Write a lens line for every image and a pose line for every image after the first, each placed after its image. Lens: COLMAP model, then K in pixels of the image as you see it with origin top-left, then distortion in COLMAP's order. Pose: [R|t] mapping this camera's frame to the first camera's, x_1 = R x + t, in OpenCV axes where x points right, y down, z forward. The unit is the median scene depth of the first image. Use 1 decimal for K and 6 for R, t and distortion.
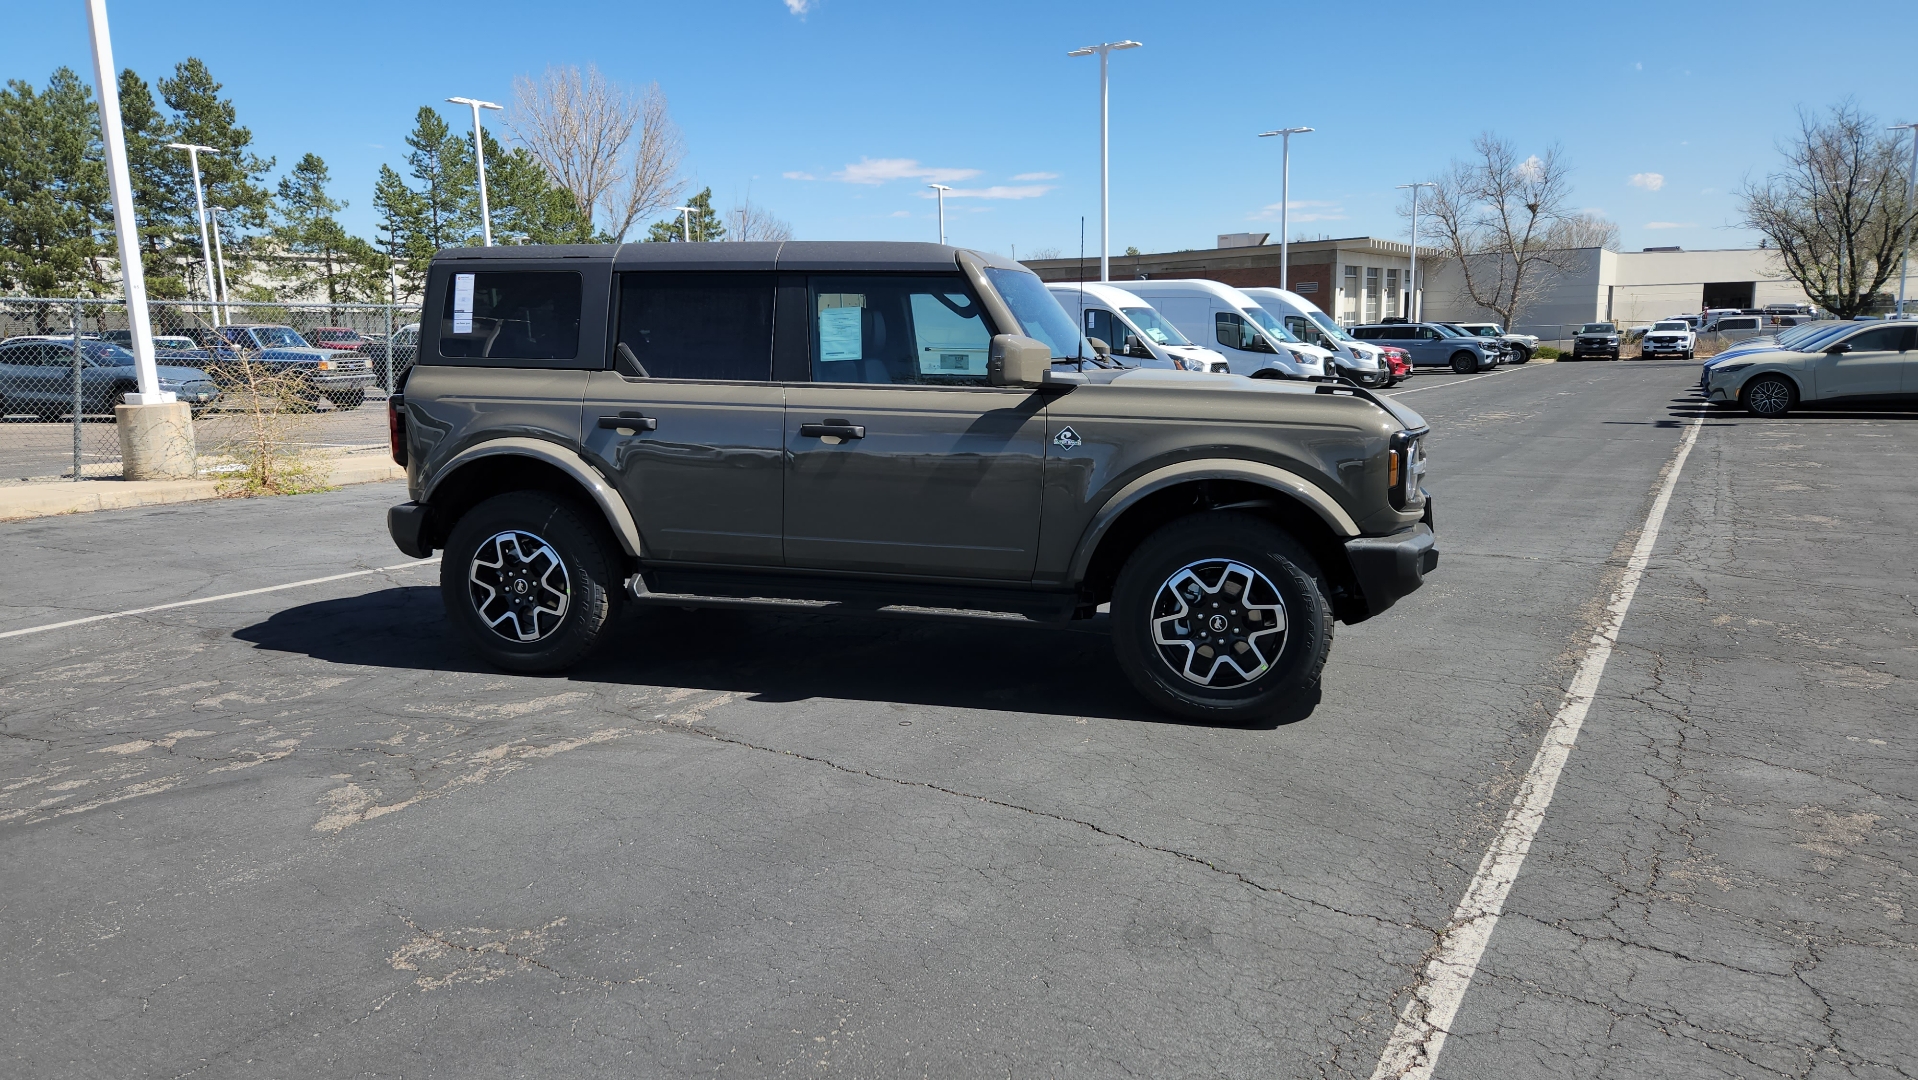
lens RADIAL K [[1250.3, 0, 916.3], [0, 1250.3, 532.9], [0, 0, 1]] dist [0.073635, -0.057139]
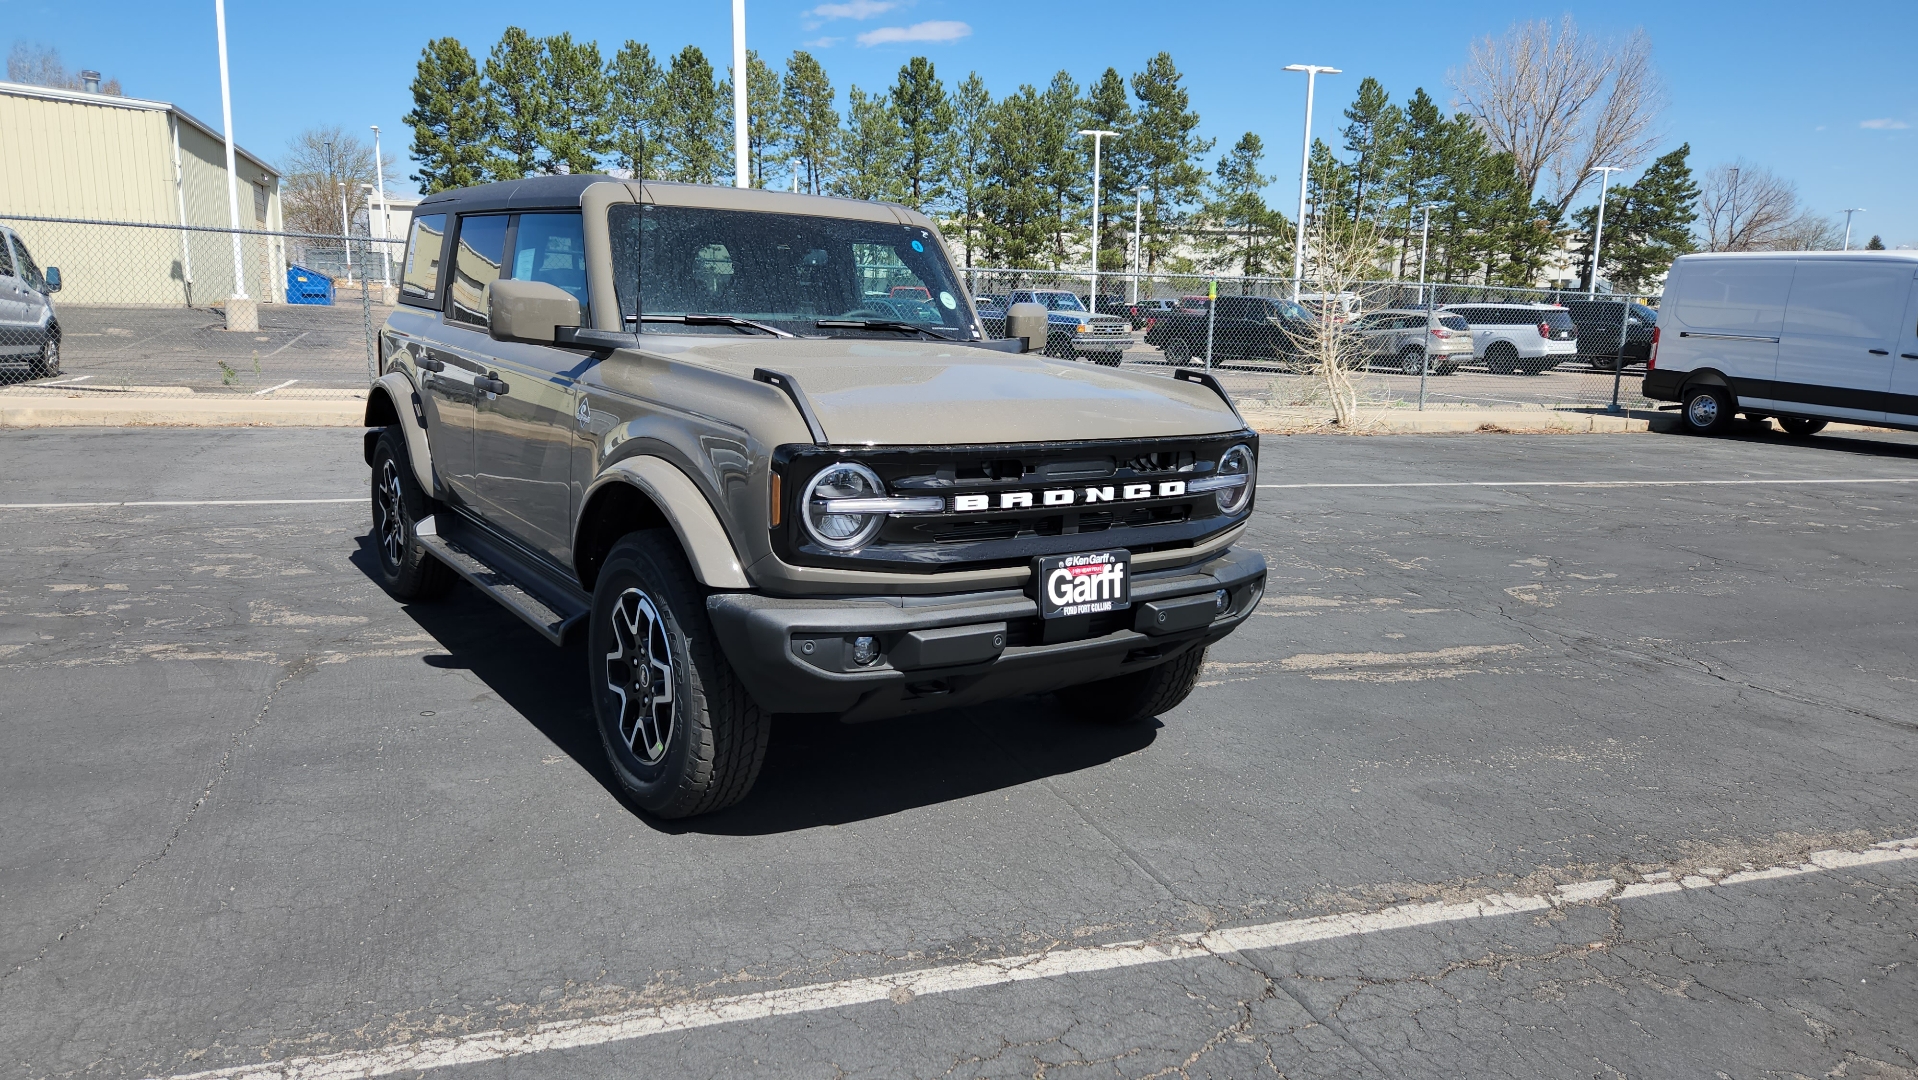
lens RADIAL K [[1261.0, 0, 953.1], [0, 1261.0, 530.9], [0, 0, 1]] dist [0.074462, -0.062956]
pose [[0.778074, 0.144489, -0.611329, 0.709935], [-0.133869, 0.988971, 0.063363, -0.073199], [0.613742, 0.032536, 0.788836, 0.437091]]
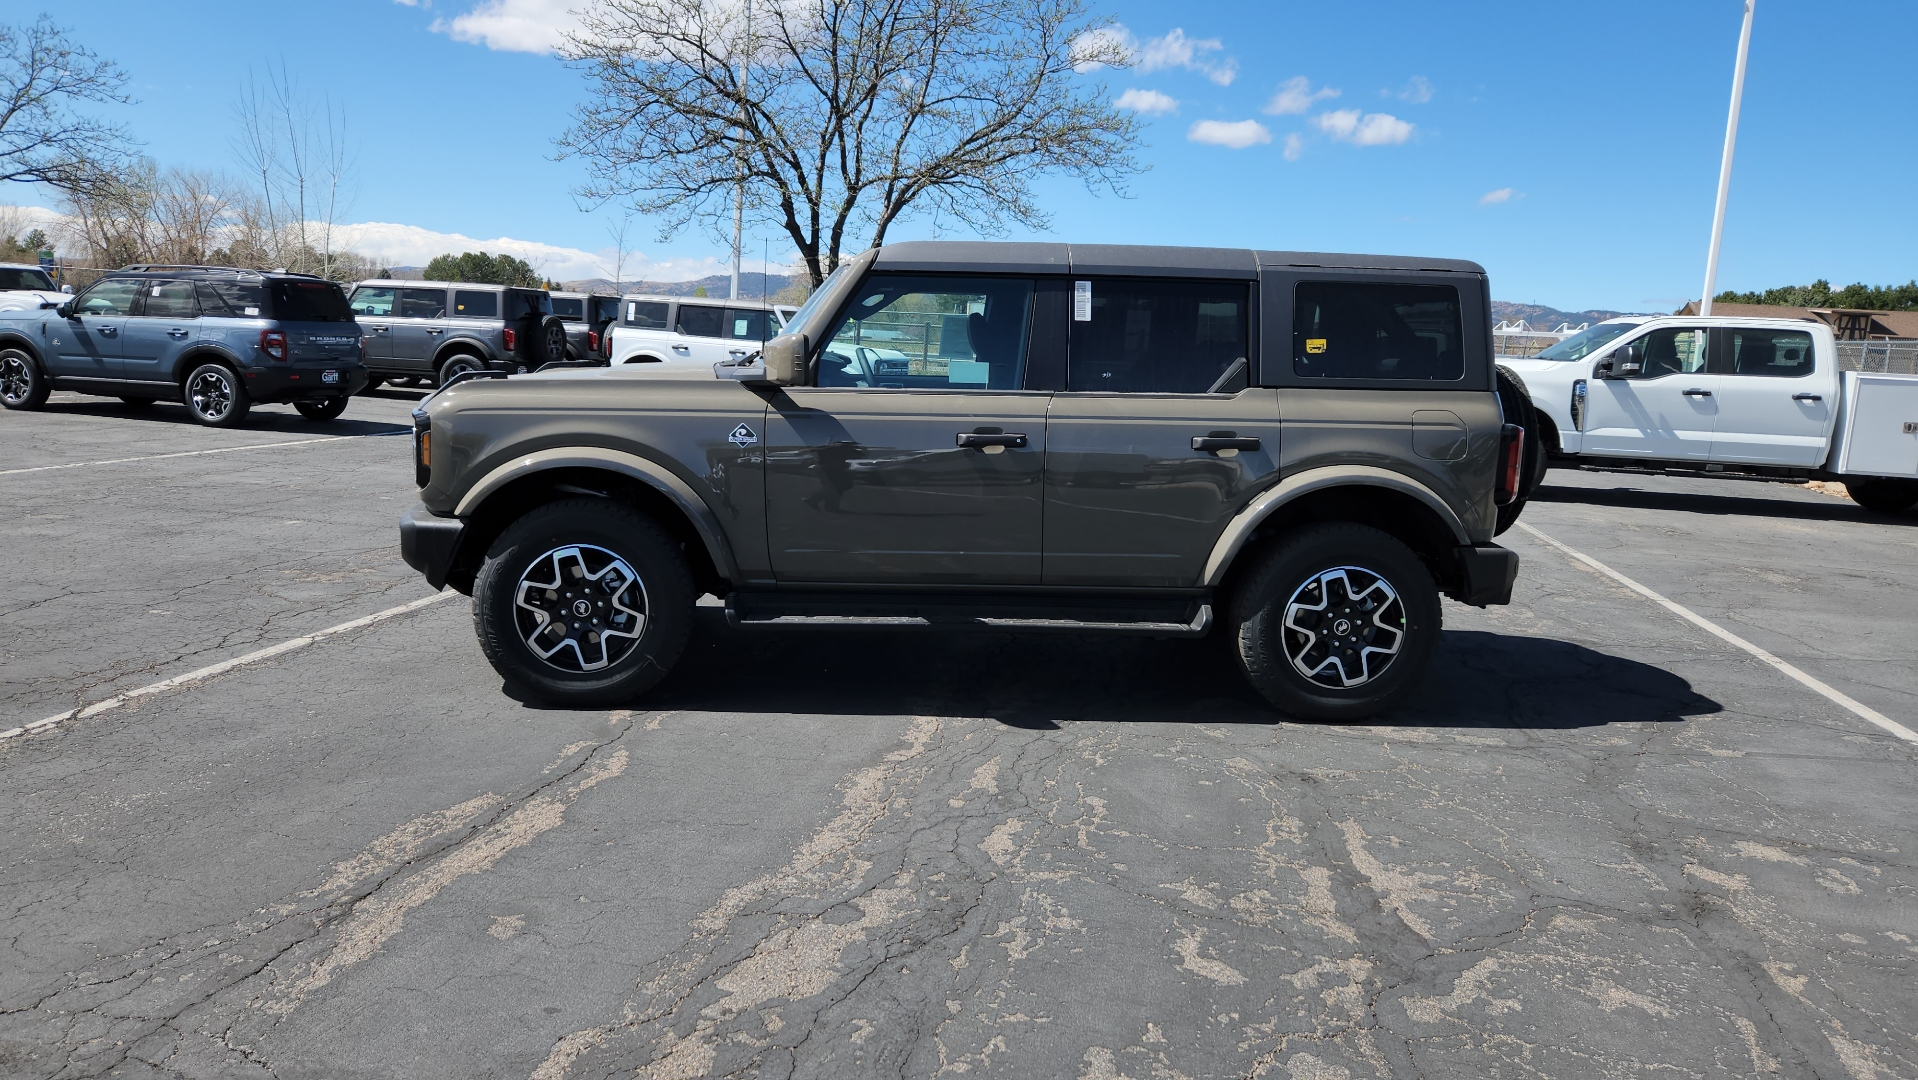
lens RADIAL K [[1299.3, 0, 943.6], [0, 1299.3, 535.0], [0, 0, 1]] dist [0.079384, -0.065407]
pose [[-0.936829, 0.018131, -0.349317, 0.376743], [-0.089733, 0.952778, 0.290108, -0.320745], [0.338082, 0.303127, -0.890963, 2.047782]]
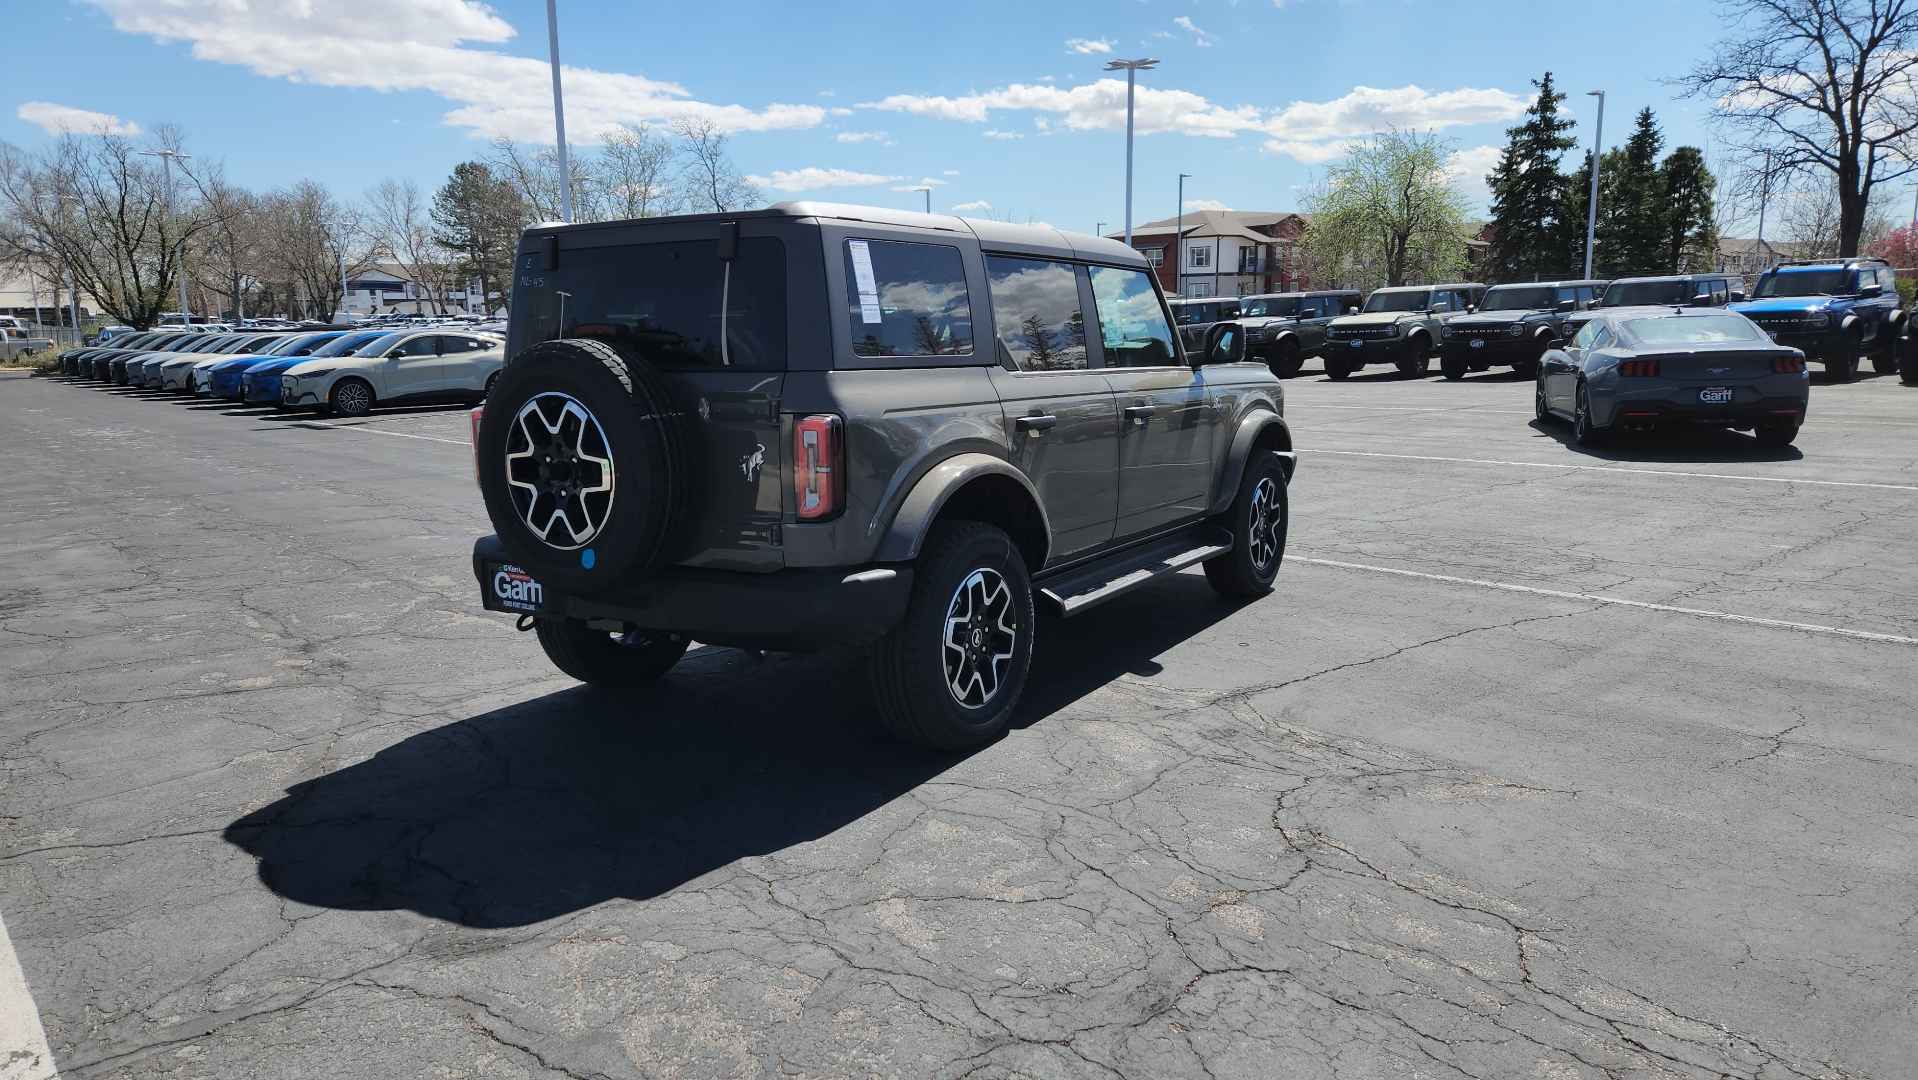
lens RADIAL K [[1279.4, 0, 902.1], [0, 1279.4, 538.8], [0, 0, 1]] dist [0.071253, -0.056725]
pose [[0.315638, -0.152999, 0.936464, -1.081680], [0.161754, 0.981145, 0.105780, -0.113311], [-0.934991, 0.118088, 0.334435, 0.761826]]
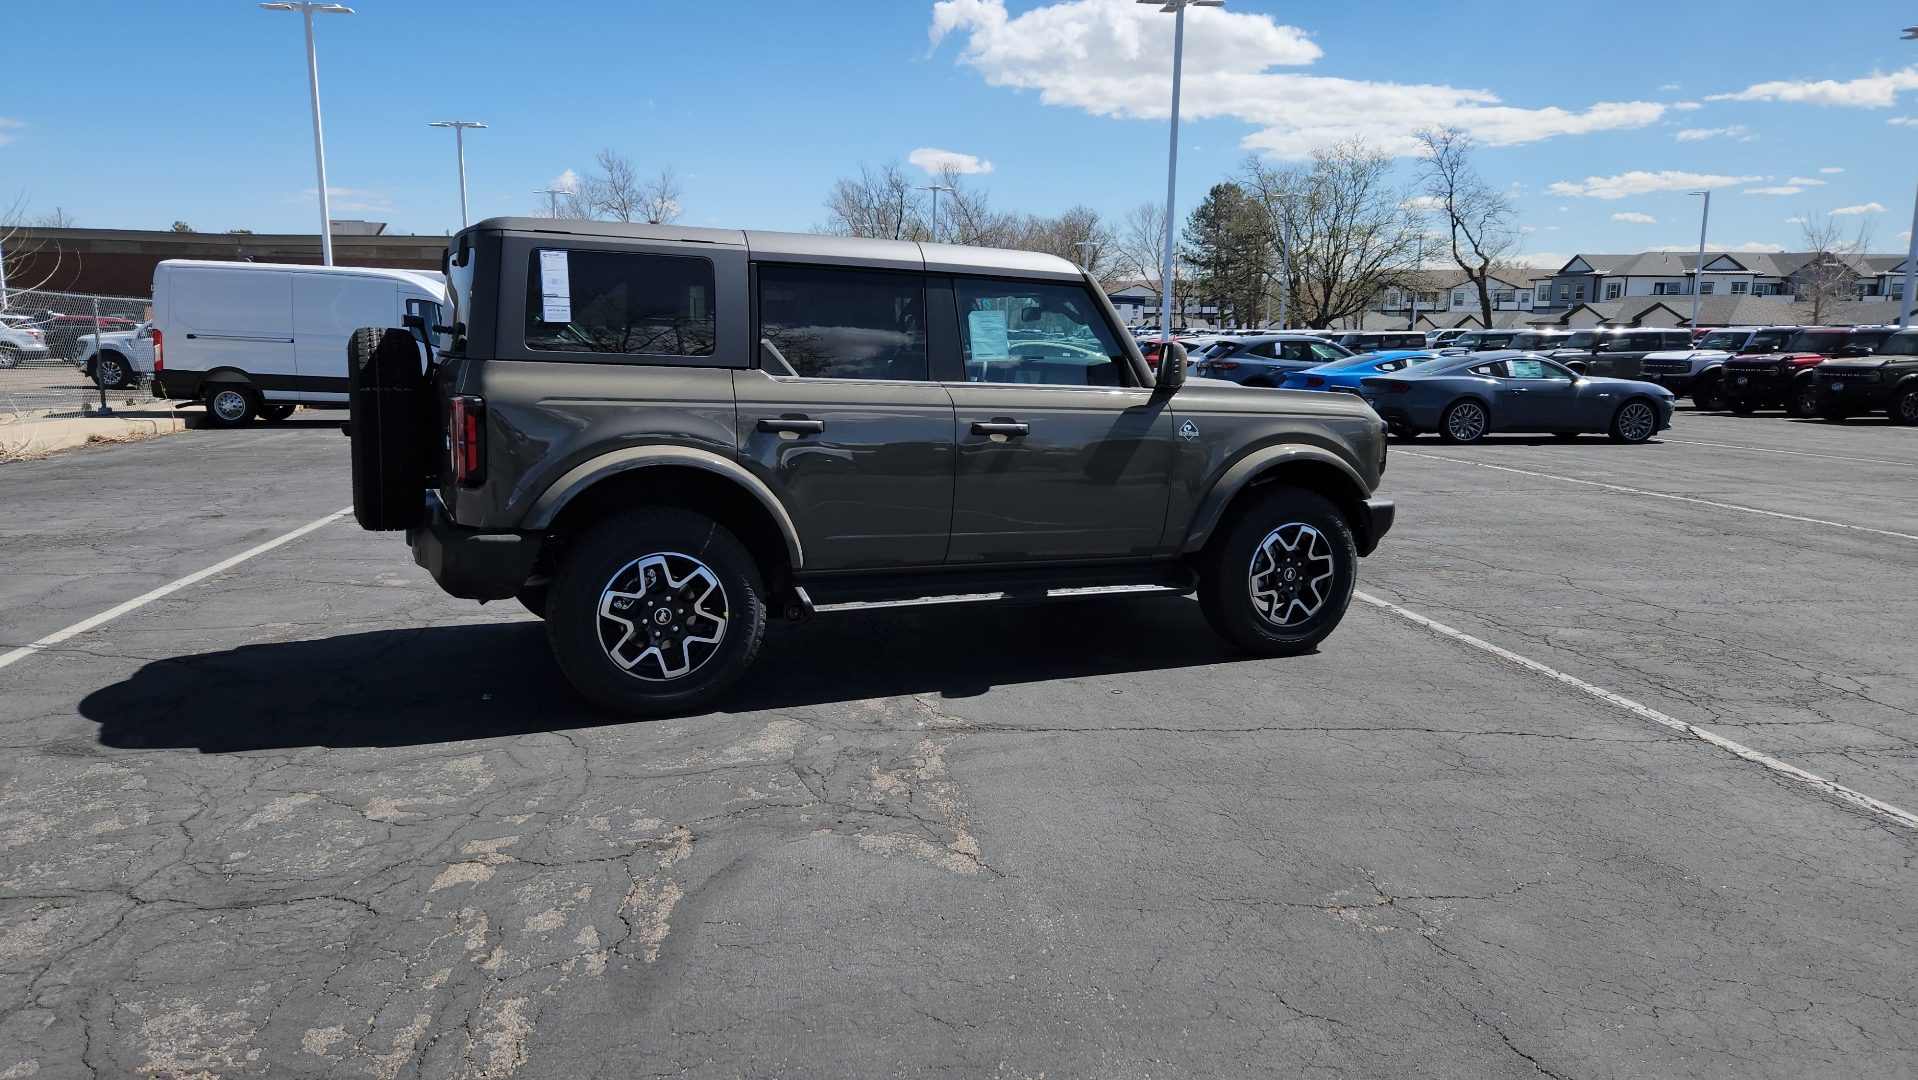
lens RADIAL K [[1259.7, 0, 905.5], [0, 1259.7, 528.2], [0, 0, 1]] dist [0.065686, -0.047313]
pose [[0.776359, -0.069960, 0.626396, -0.723728], [0.071768, 0.997169, 0.022421, -0.025610], [-0.626191, 0.027548, 0.779183, 0.213858]]
